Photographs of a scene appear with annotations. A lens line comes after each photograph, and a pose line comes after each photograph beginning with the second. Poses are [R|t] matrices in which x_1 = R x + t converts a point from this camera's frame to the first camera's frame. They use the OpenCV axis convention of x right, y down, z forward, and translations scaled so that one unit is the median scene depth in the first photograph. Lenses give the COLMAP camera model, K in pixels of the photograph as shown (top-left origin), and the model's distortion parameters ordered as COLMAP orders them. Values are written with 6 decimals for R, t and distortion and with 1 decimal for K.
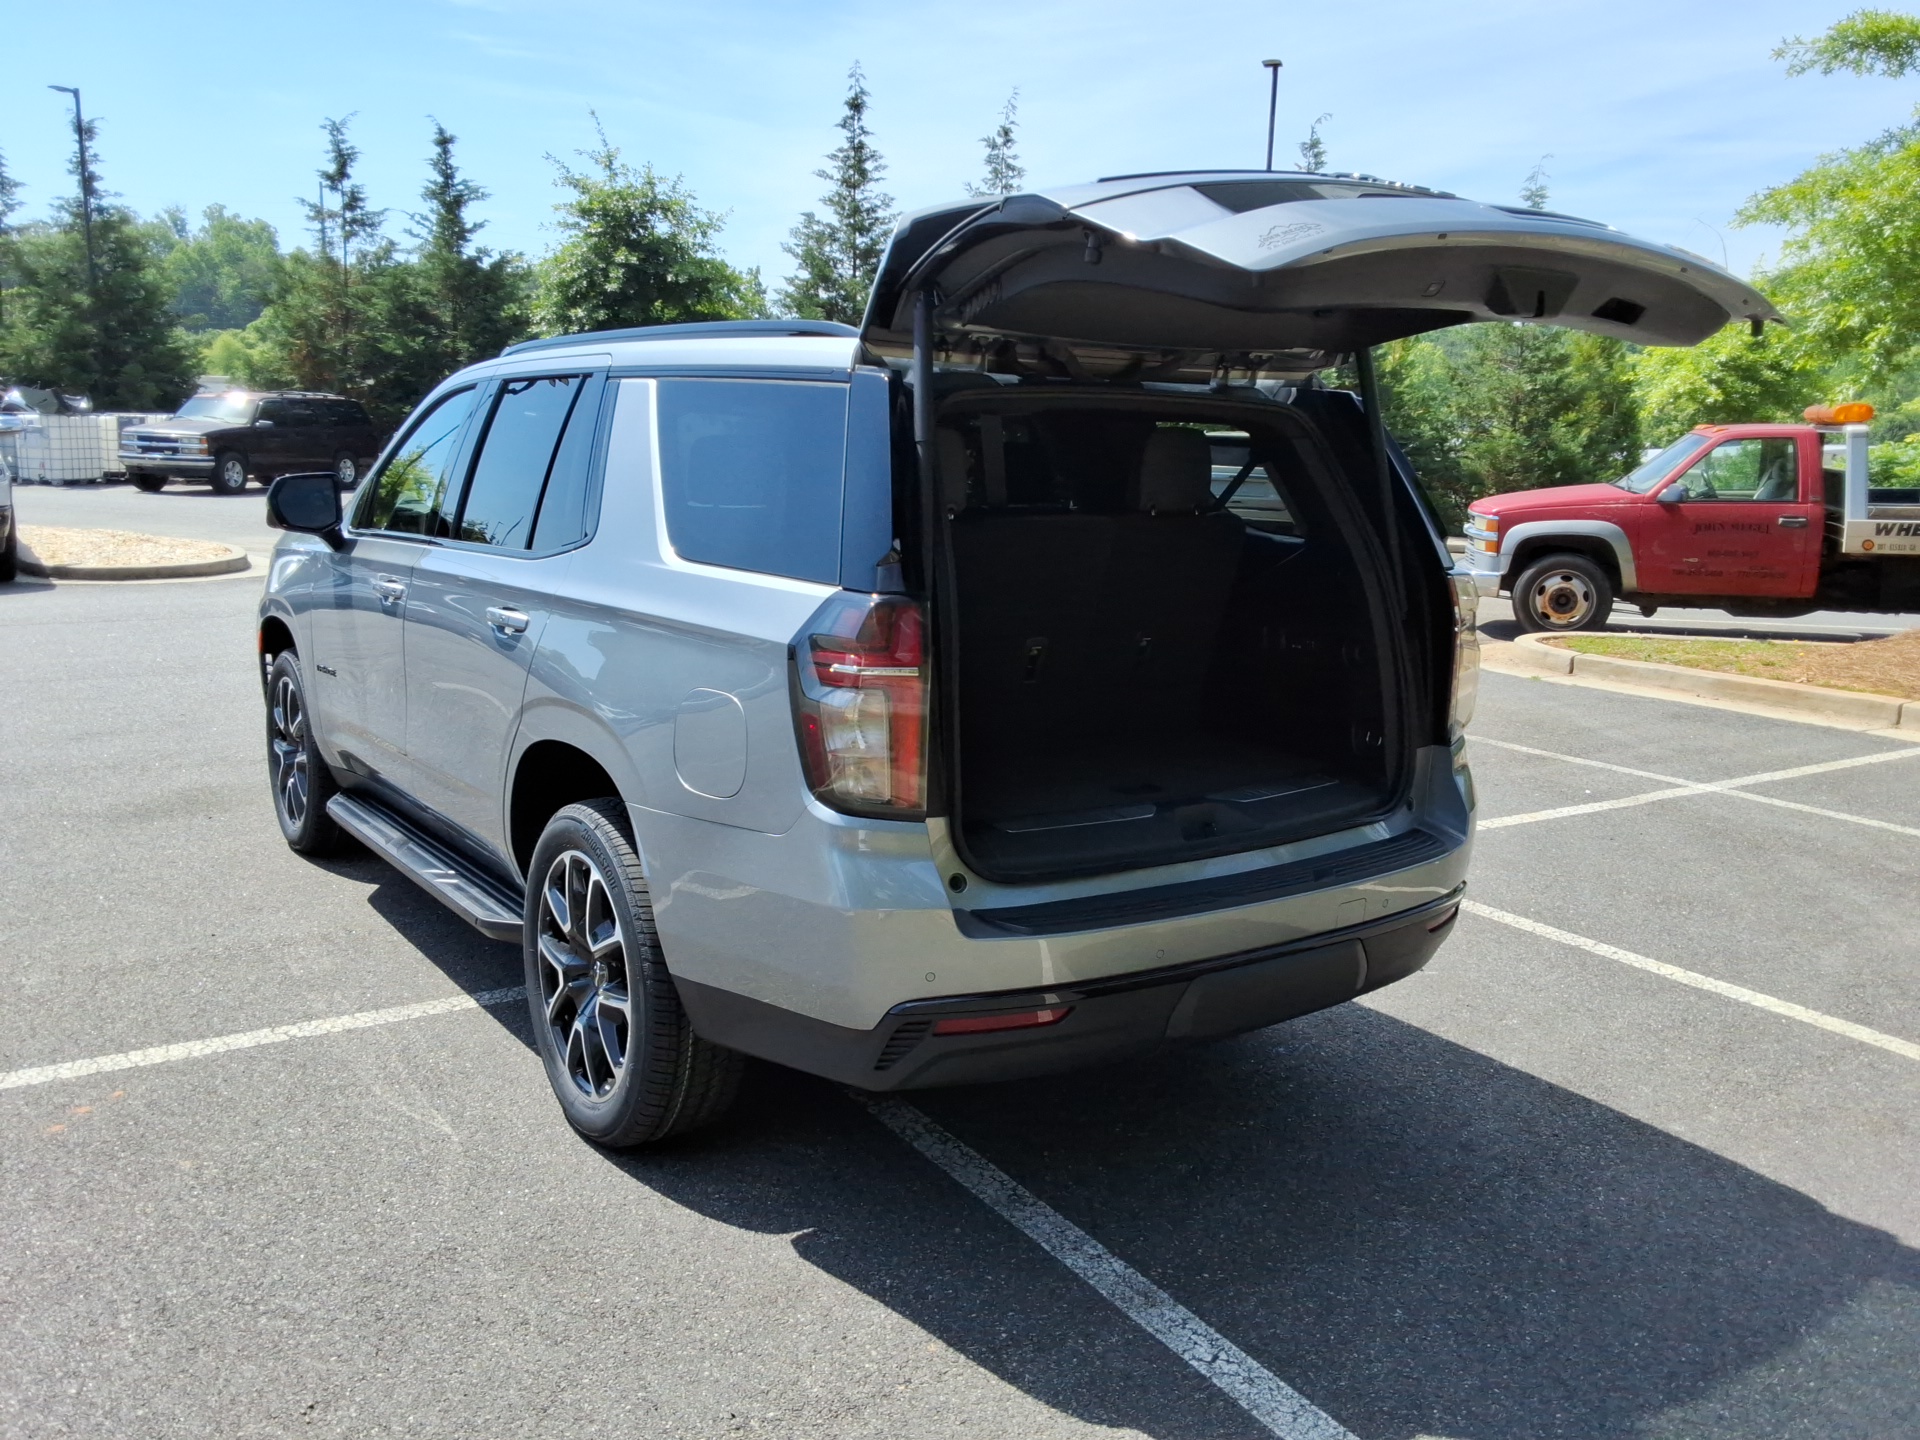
lens RADIAL K [[1541.9, 0, 978.9], [0, 1541.9, 702.5], [0, 0, 1]] dist [0.116138, -0.189386]
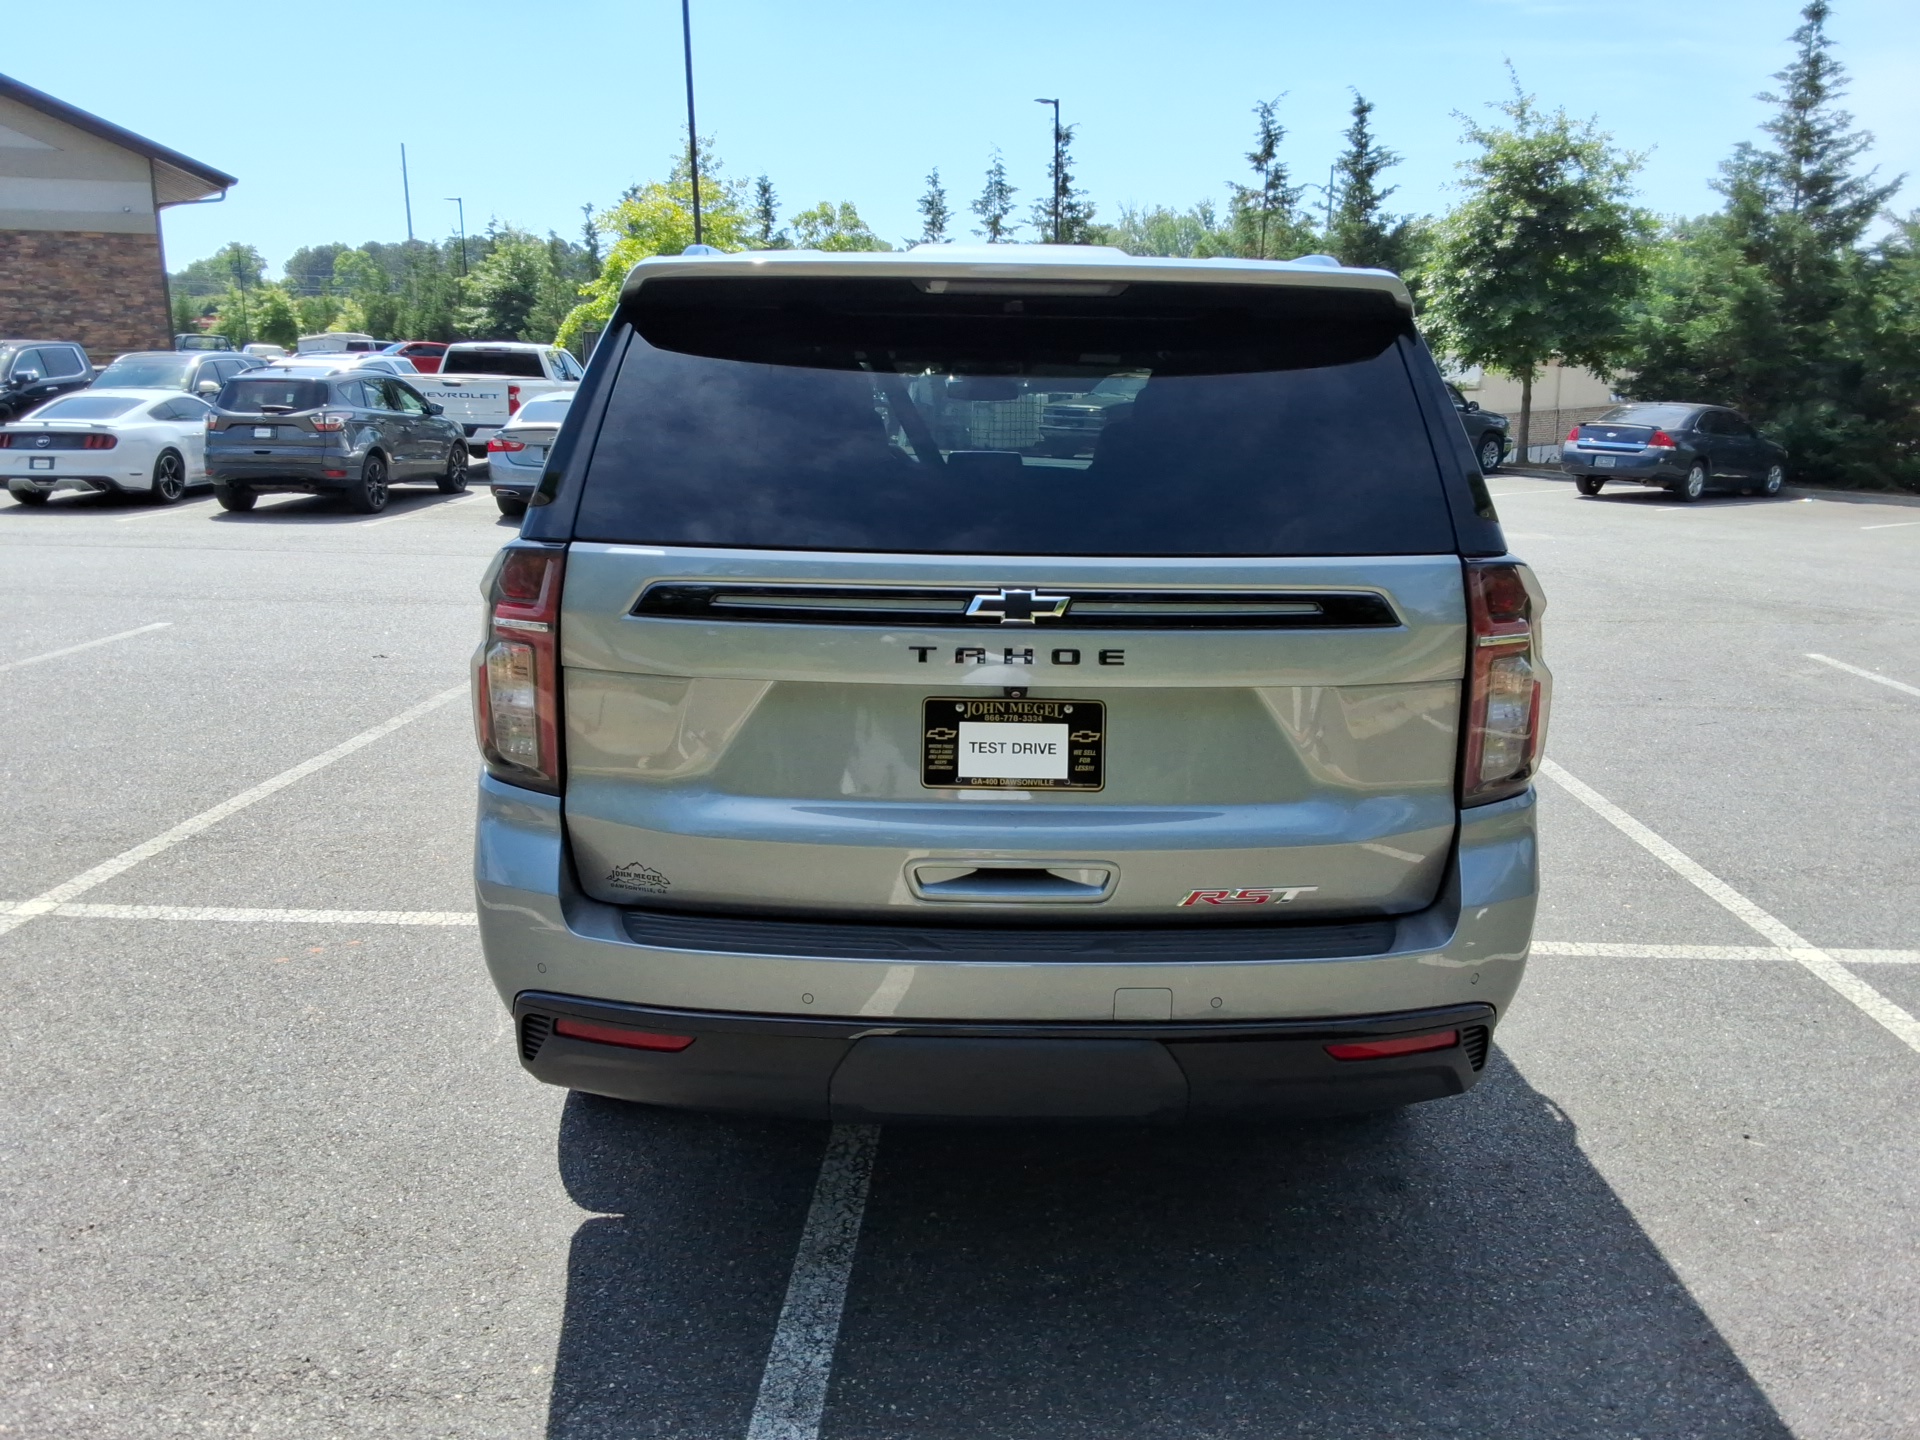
lens RADIAL K [[1549.2, 0, 976.6], [0, 1549.2, 705.9], [0, 0, 1]] dist [0.082608, -0.131493]
pose [[0.822966, 0.100777, -0.559080, 0.060131], [-0.089469, 0.994850, 0.047628, -0.003669], [0.561001, 0.010824, 0.827745, 0.035232]]
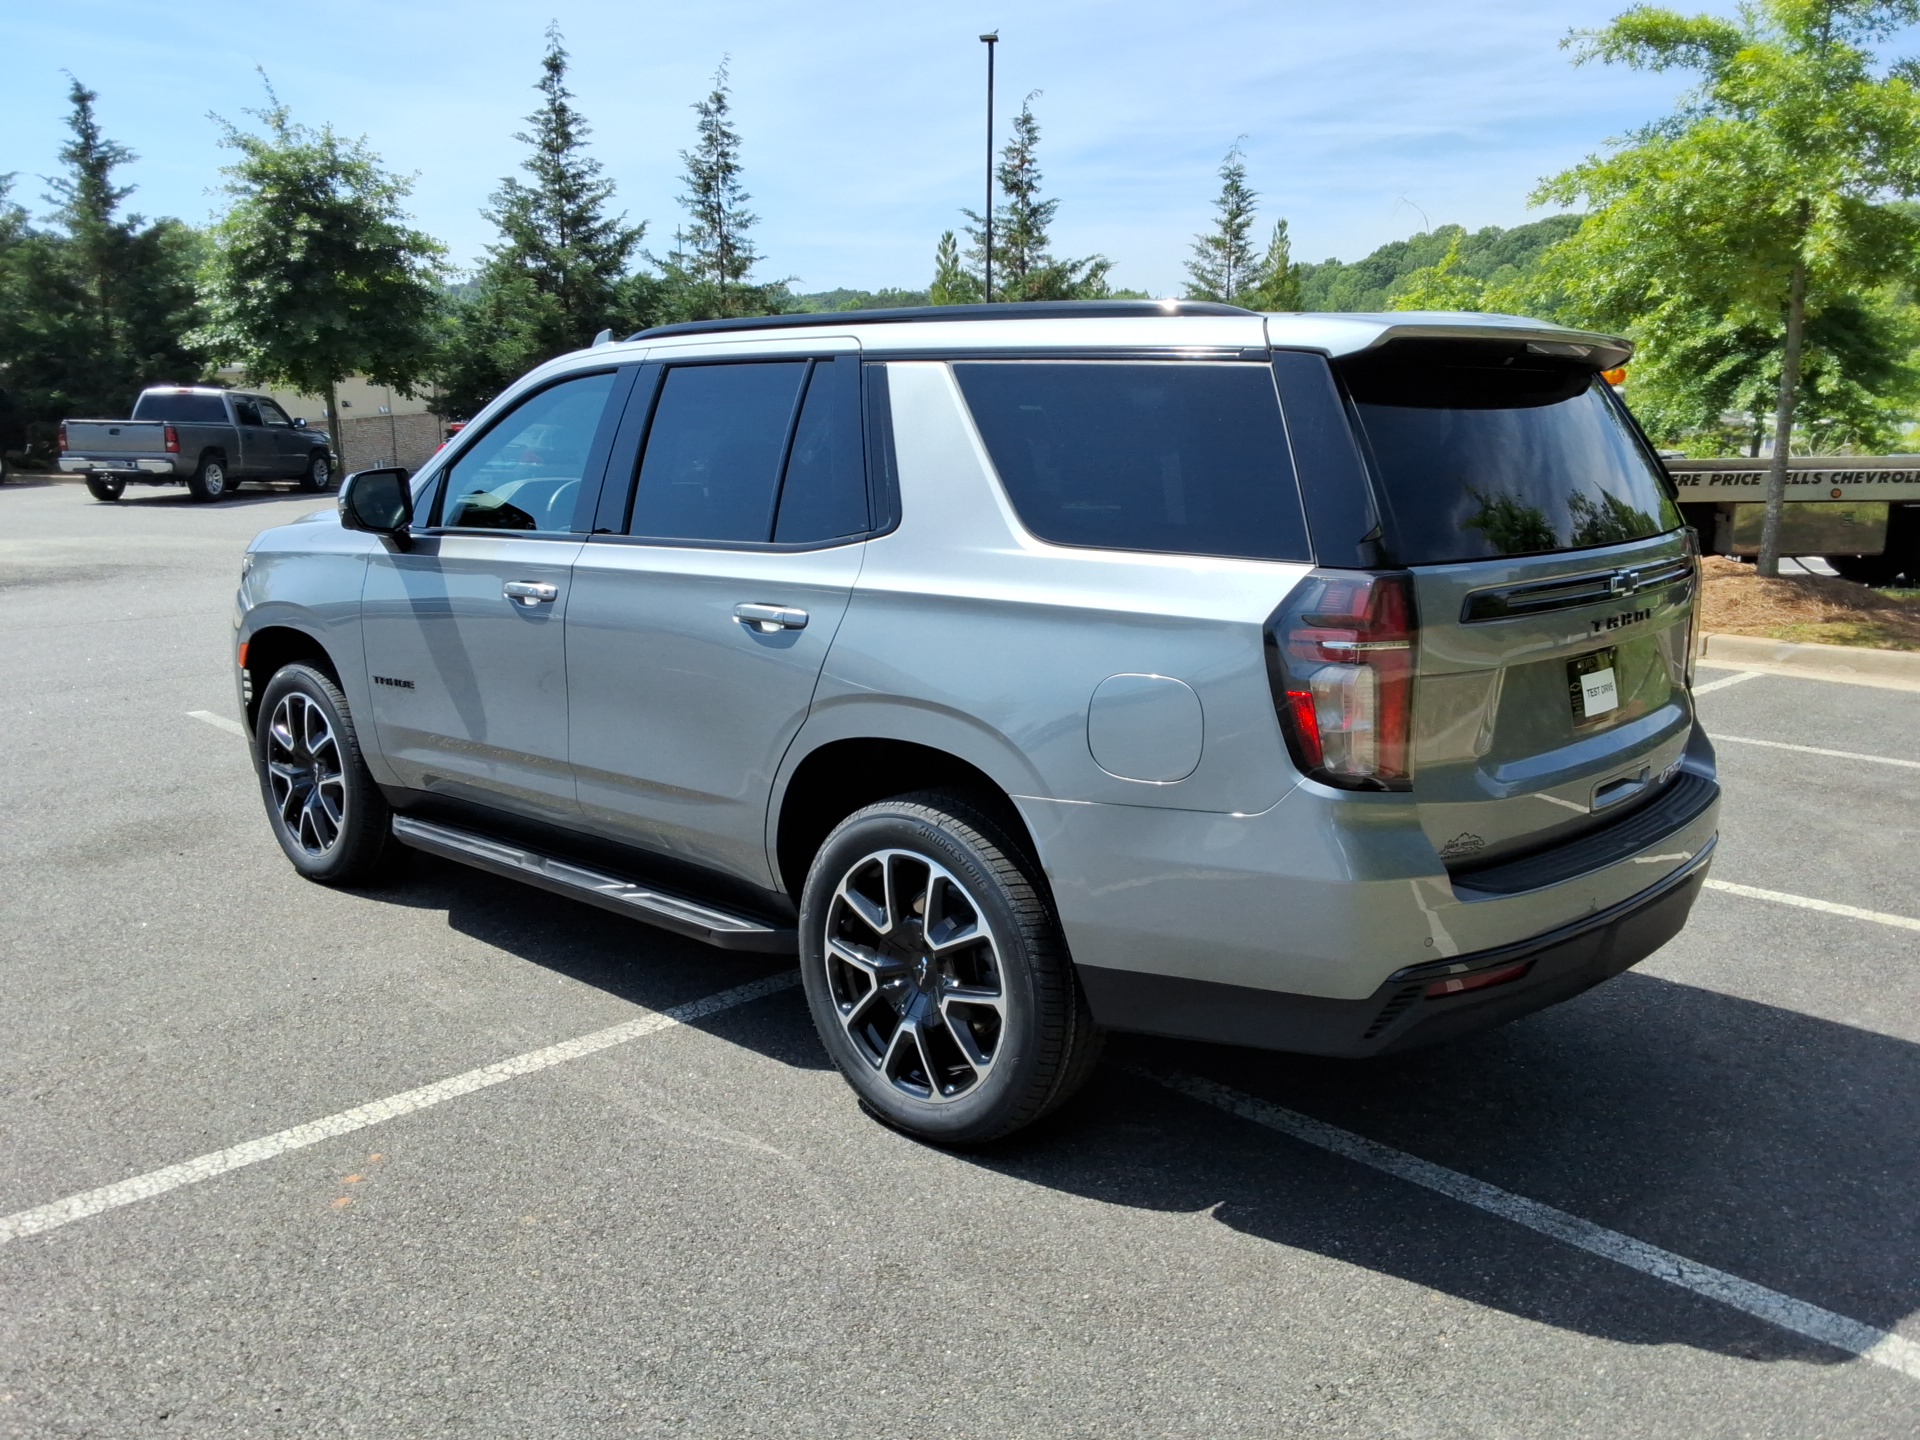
lens RADIAL K [[1549.2, 0, 976.6], [0, 1549.2, 705.9], [0, 0, 1]] dist [0.082608, -0.131493]
pose [[0.976451, -0.058756, 0.207584, -0.048715], [0.054827, 0.998192, 0.024636, -0.001855], [-0.208656, -0.012675, 0.977907, 0.005362]]
